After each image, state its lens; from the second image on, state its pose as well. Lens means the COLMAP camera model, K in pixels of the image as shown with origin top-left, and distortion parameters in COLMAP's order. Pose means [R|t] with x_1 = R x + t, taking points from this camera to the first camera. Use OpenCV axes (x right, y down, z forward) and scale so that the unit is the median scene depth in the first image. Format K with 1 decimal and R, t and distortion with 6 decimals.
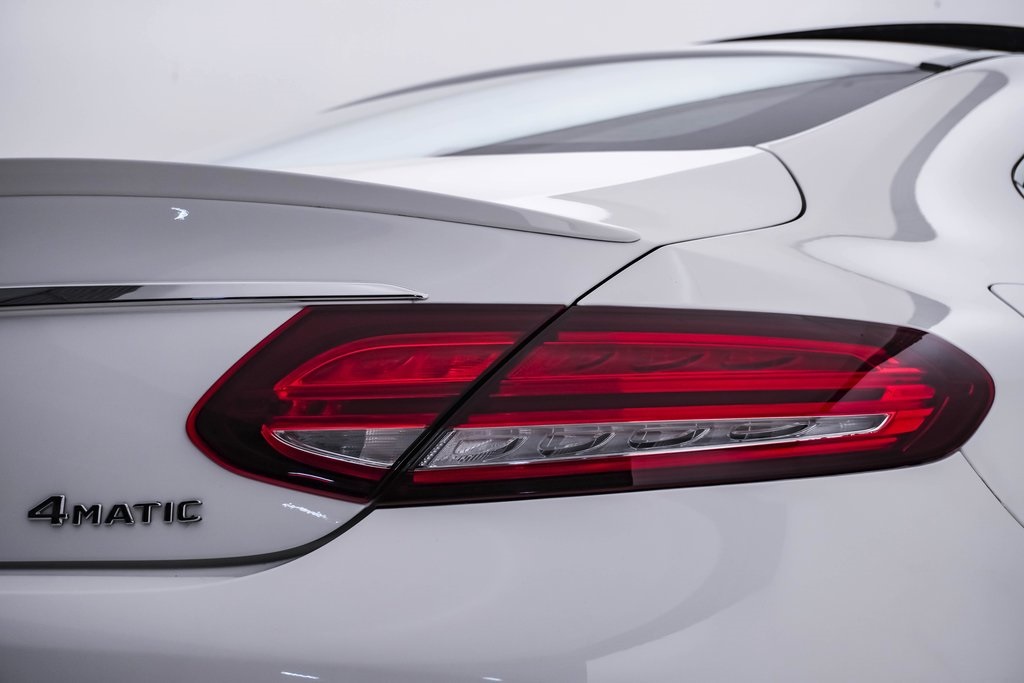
lens RADIAL K [[2048.7, 0, 512.0], [0, 2048.7, 341.5], [0, 0, 1]] dist [0.058864, 0.229911]
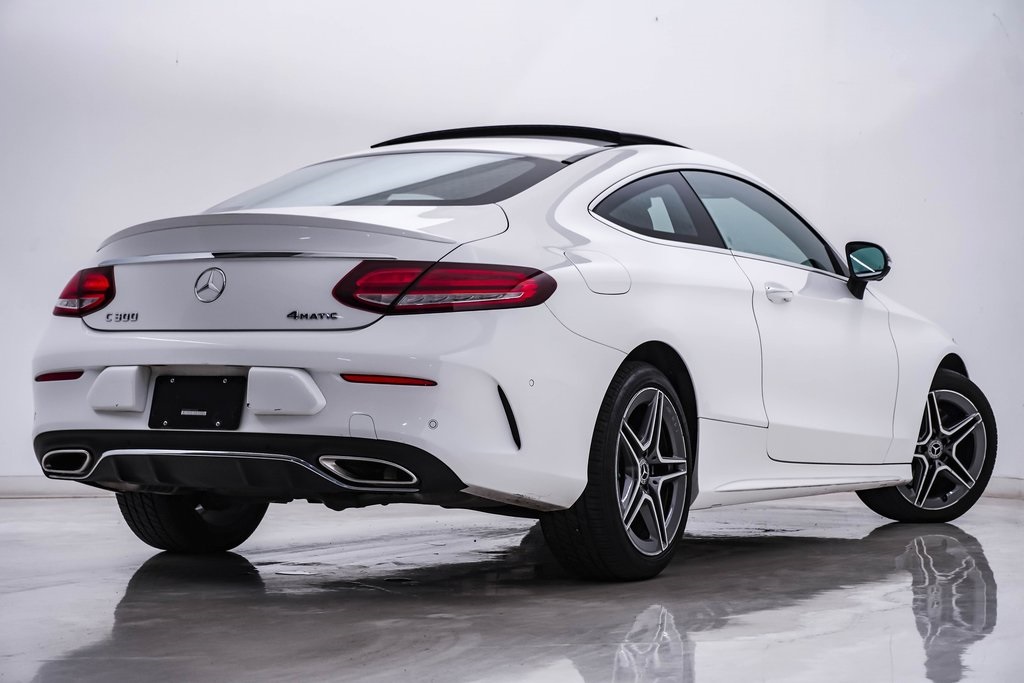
lens RADIAL K [[2172.4, 0, 512.0], [0, 2172.4, 341.5], [0, 0, 1]] dist [-0.037753, 0.571621]
pose [[0.996365, 0.014323, 0.083969, -0.164207], [-0.020291, 0.997295, 0.070647, -0.153793], [-0.082730, -0.072094, 0.993961, -2.913563]]
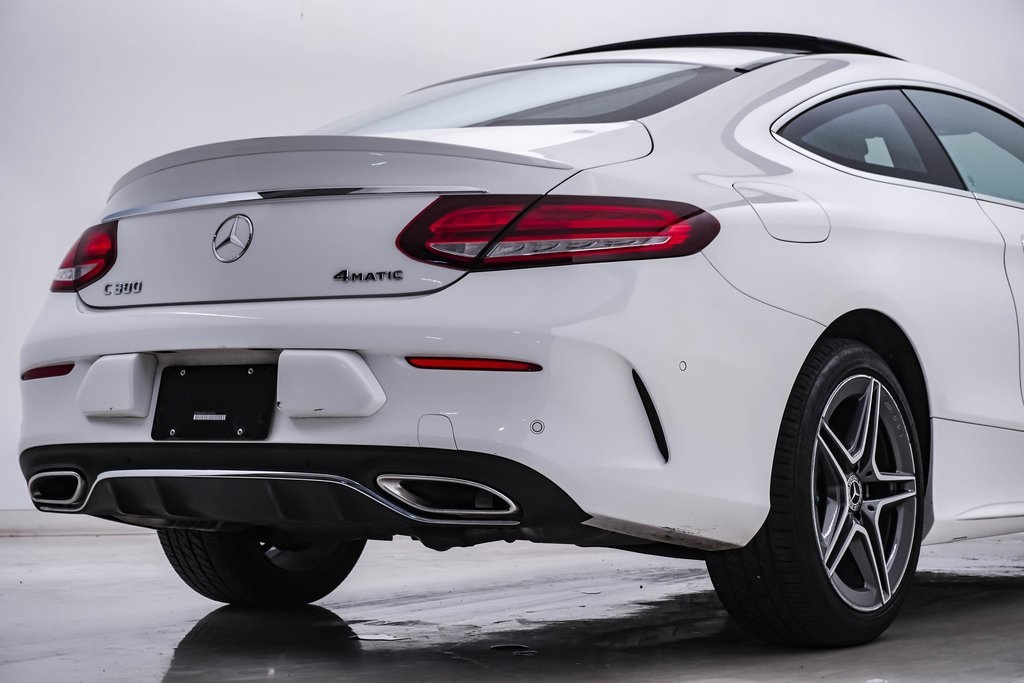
lens RADIAL K [[2172.4, 0, 512.0], [0, 2172.4, 341.5], [0, 0, 1]] dist [-0.037753, 0.571621]
pose [[0.999647, -0.003312, -0.026351, 0.059054], [0.004851, 0.998274, 0.058529, 0.006555], [0.026112, -0.058637, 0.997938, -1.736147]]
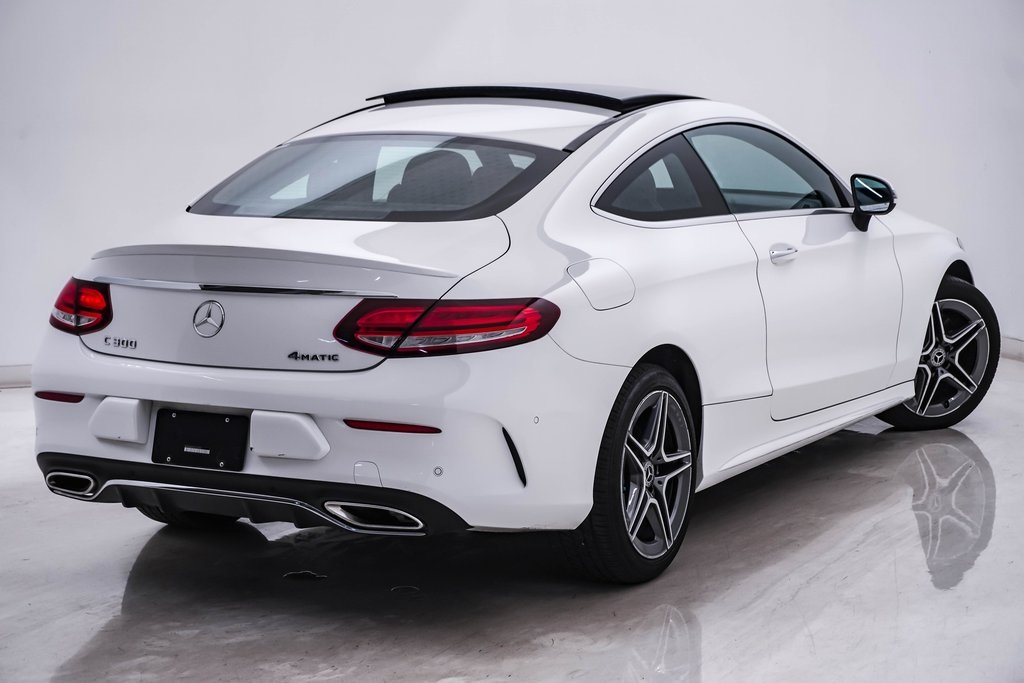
lens RADIAL K [[2172.4, 0, 512.0], [0, 2172.4, 341.5], [0, 0, 1]] dist [-0.037753, 0.571621]
pose [[0.996163, -0.013225, 0.086512, -0.176963], [-0.006042, 0.975765, 0.218737, -0.790307], [-0.087308, -0.218420, 0.971941, -2.773694]]
